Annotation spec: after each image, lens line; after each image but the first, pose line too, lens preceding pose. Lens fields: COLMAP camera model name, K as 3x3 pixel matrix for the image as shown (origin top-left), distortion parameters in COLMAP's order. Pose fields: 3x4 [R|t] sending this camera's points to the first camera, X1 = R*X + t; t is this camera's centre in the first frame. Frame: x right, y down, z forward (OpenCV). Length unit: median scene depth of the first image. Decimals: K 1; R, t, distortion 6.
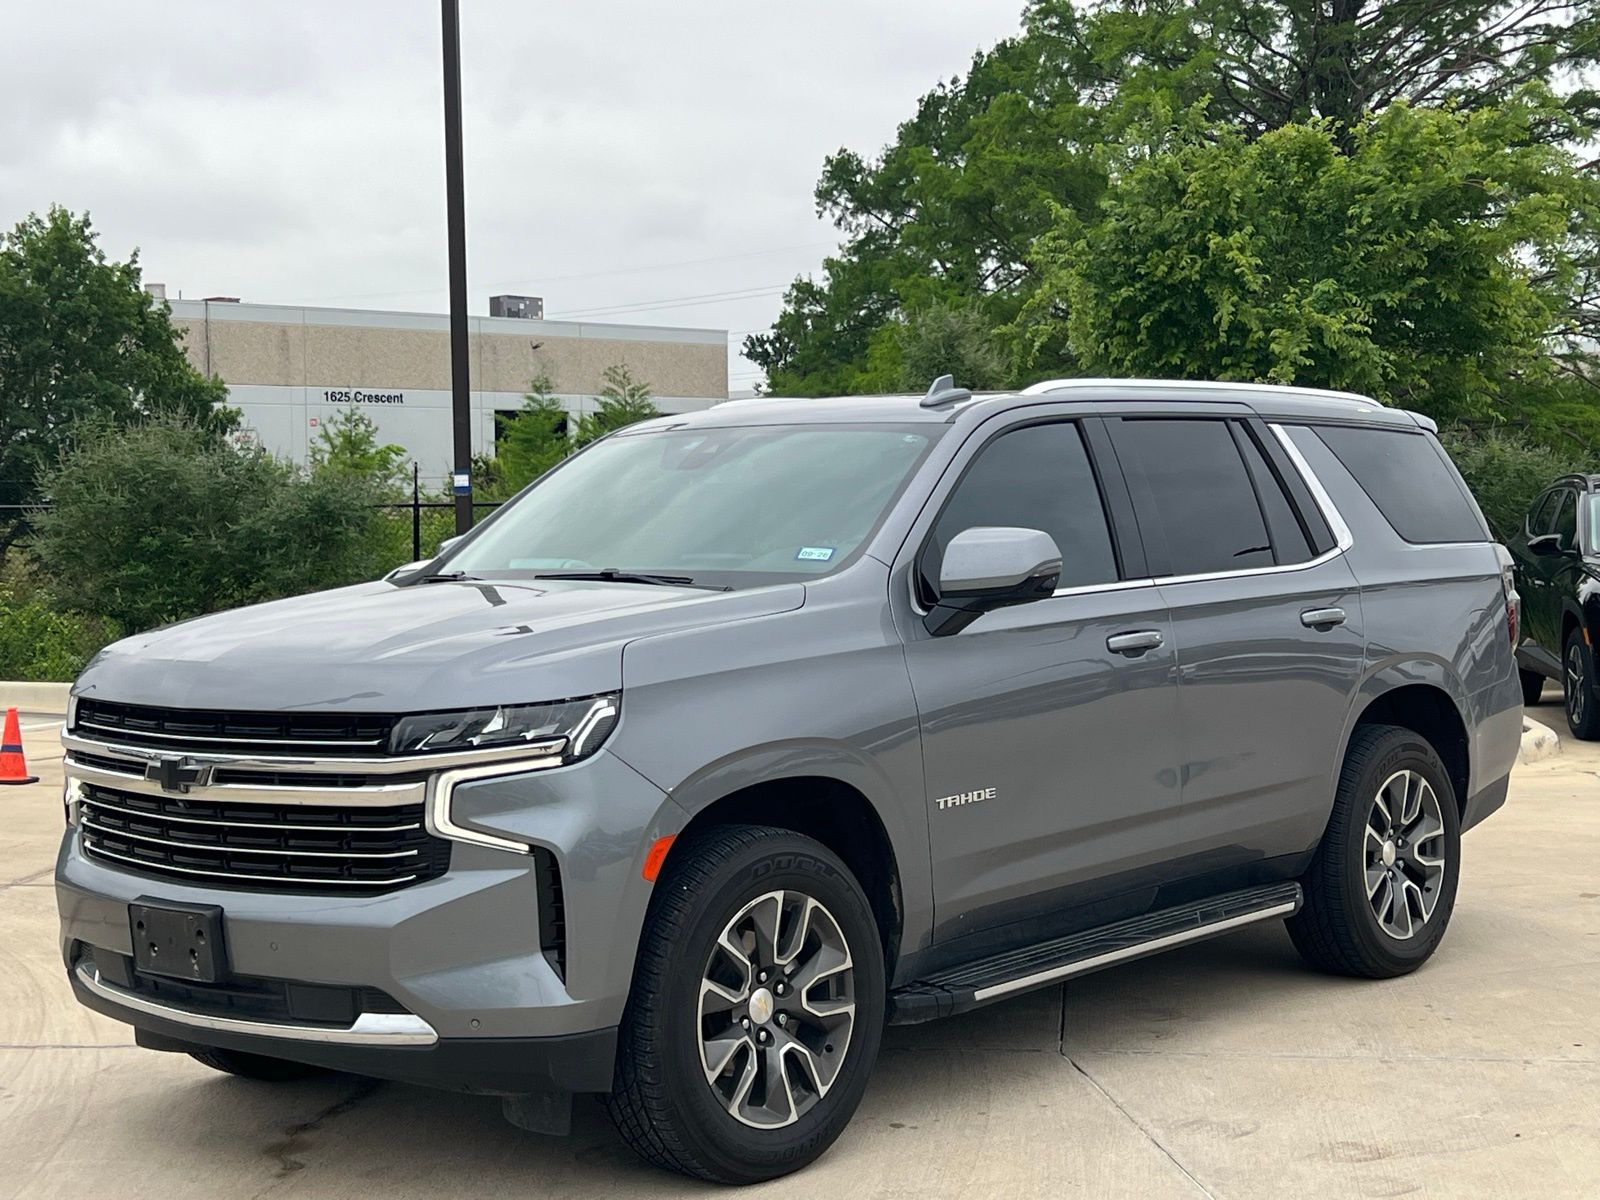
lens RADIAL K [[2462.2, 0, 800.0], [0, 2462.2, 600.0], [0, 0, 1]] dist [0.279538, -1.008651]
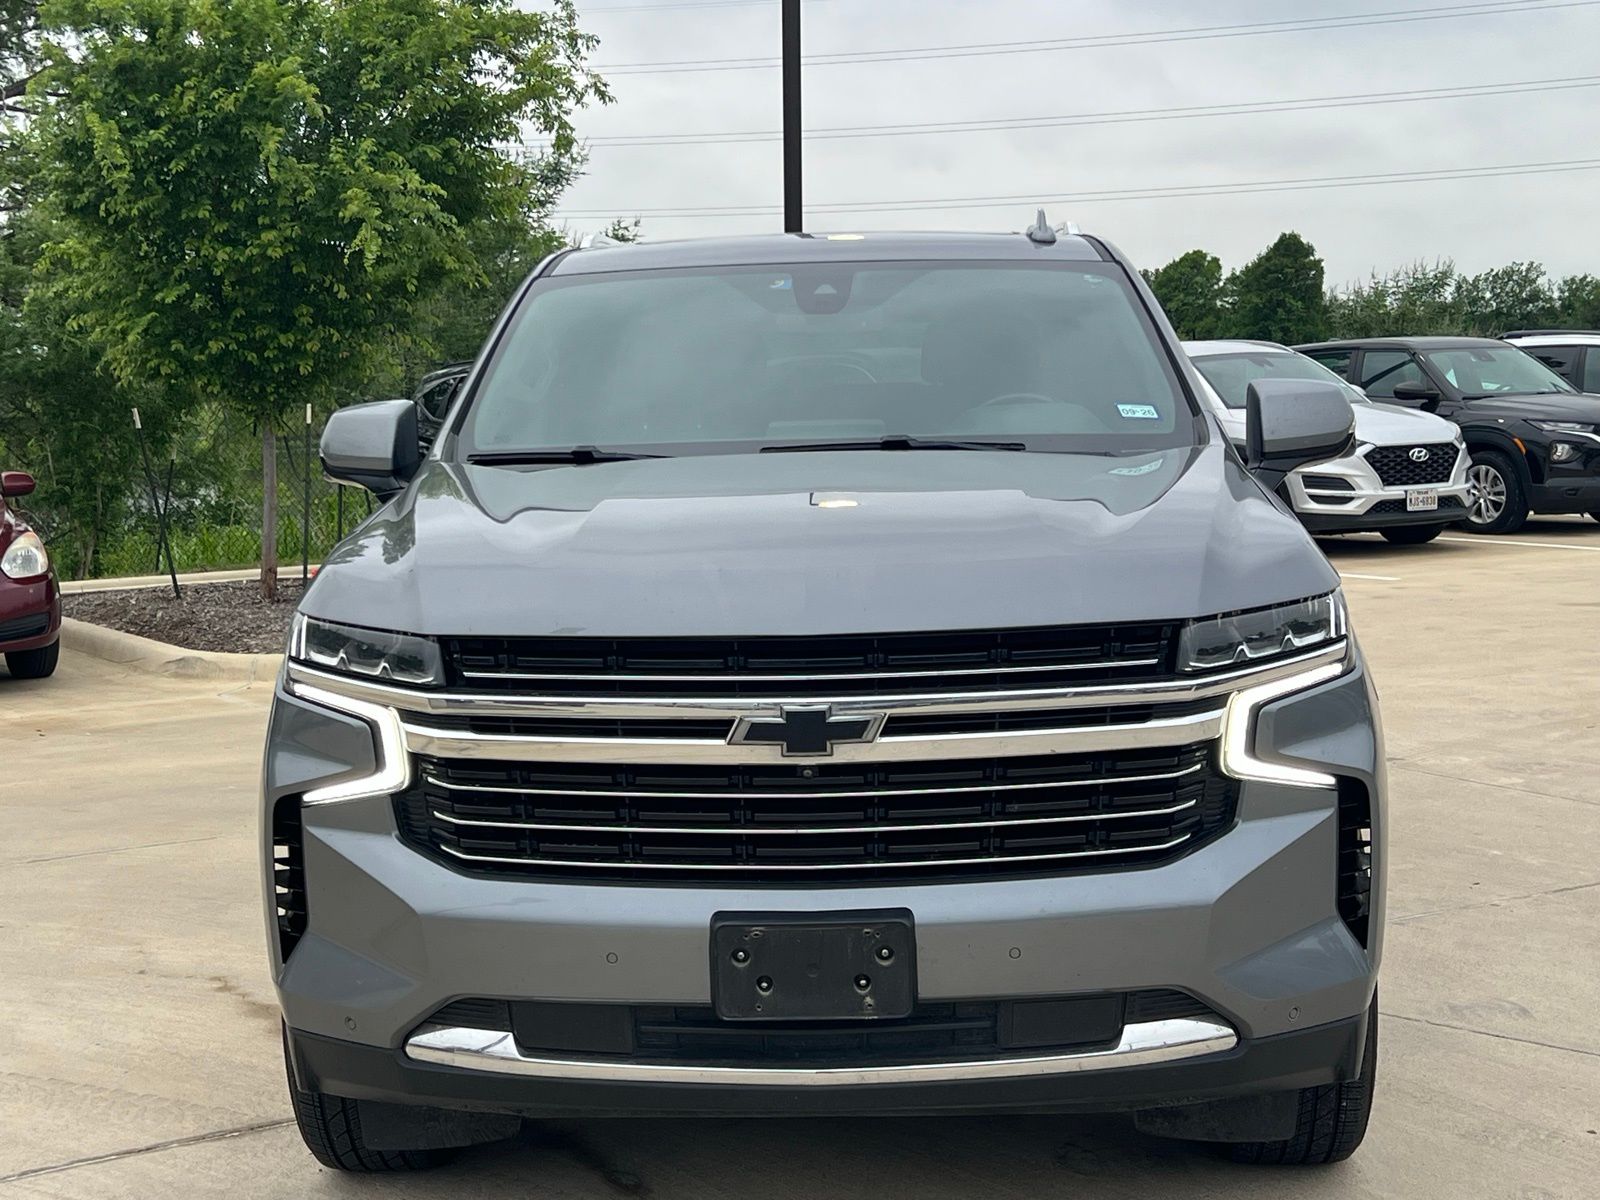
lens RADIAL K [[2557.2, 0, 801.5], [0, 2557.2, 597.8], [0, 0, 1]] dist [0.210054, -0.806592]
pose [[0.769764, -0.053968, 0.636043, -0.676149], [0.029830, 0.998372, 0.048610, -0.001827], [-0.637631, -0.018445, 0.770121, 0.435205]]
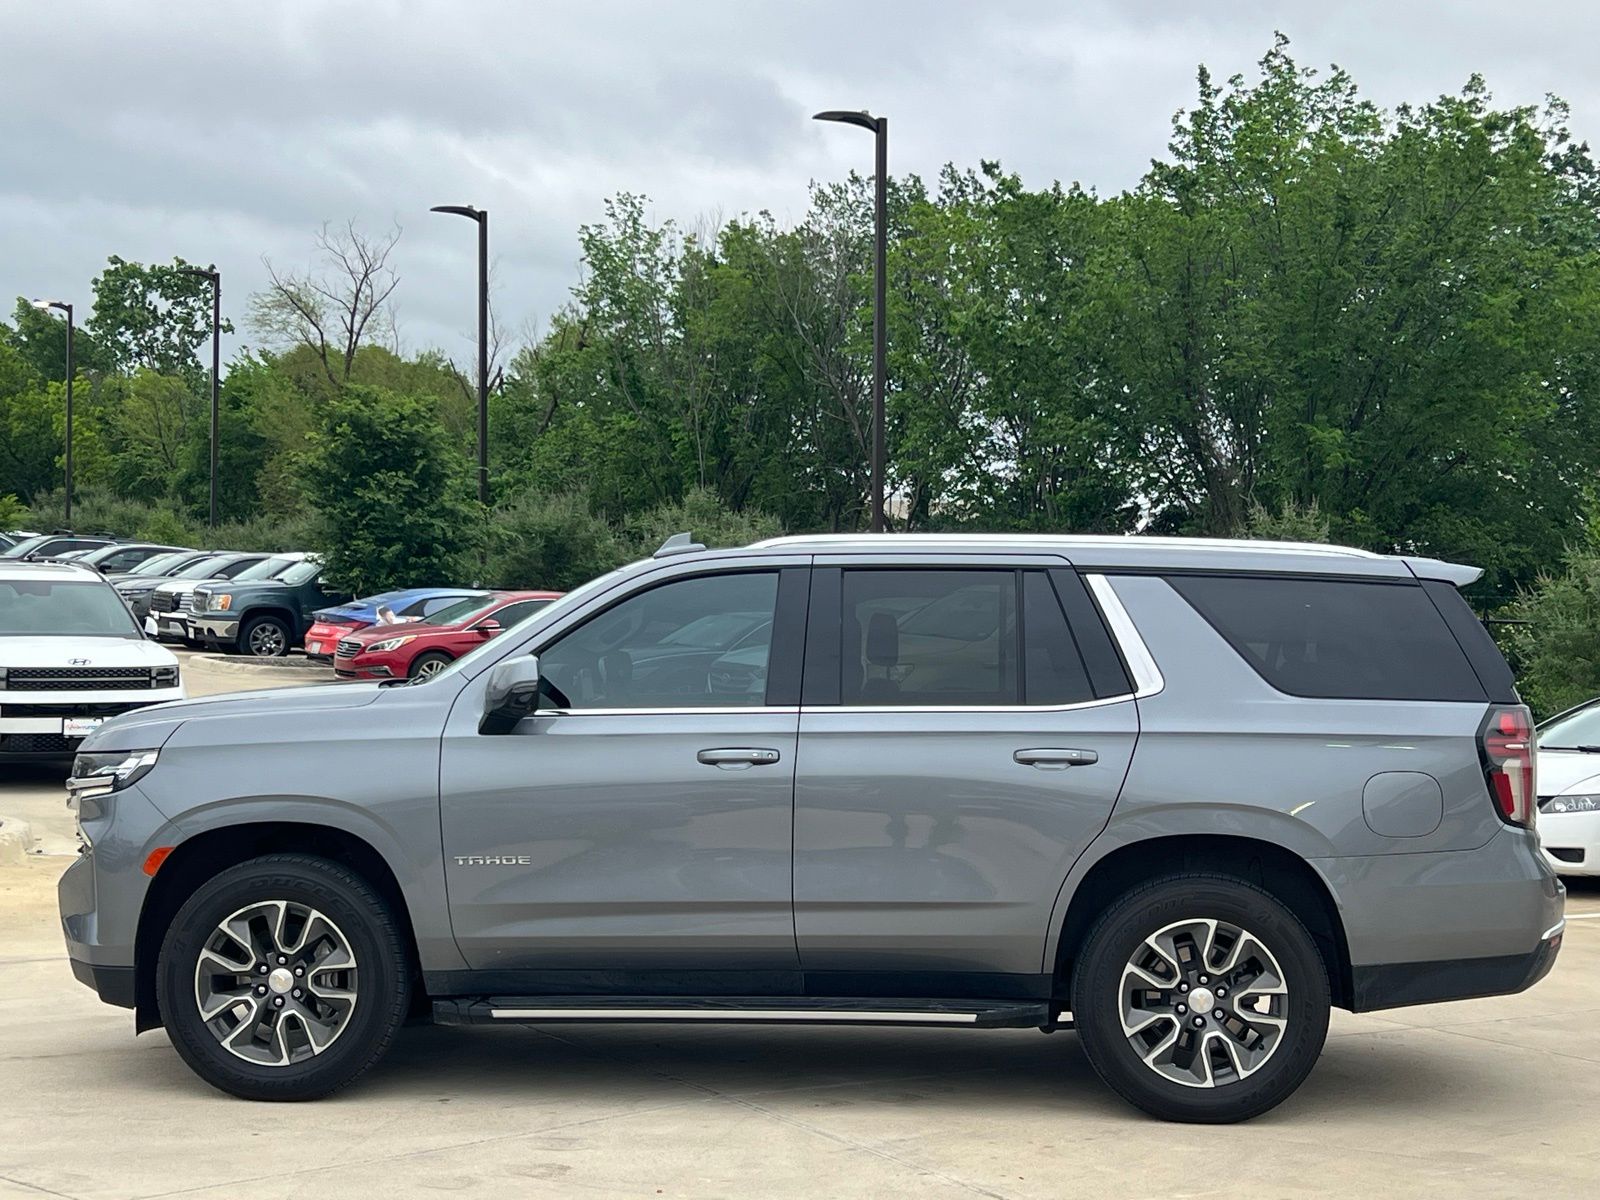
lens RADIAL K [[2557.2, 0, 801.5], [0, 2557.2, 597.8], [0, 0, 1]] dist [0.210054, -0.806592]
pose [[0.607397, 0.020789, -0.794127, 1.348947], [-0.056200, 0.998277, -0.016851, -0.048266], [0.792408, 0.054865, 0.607519, 0.323683]]
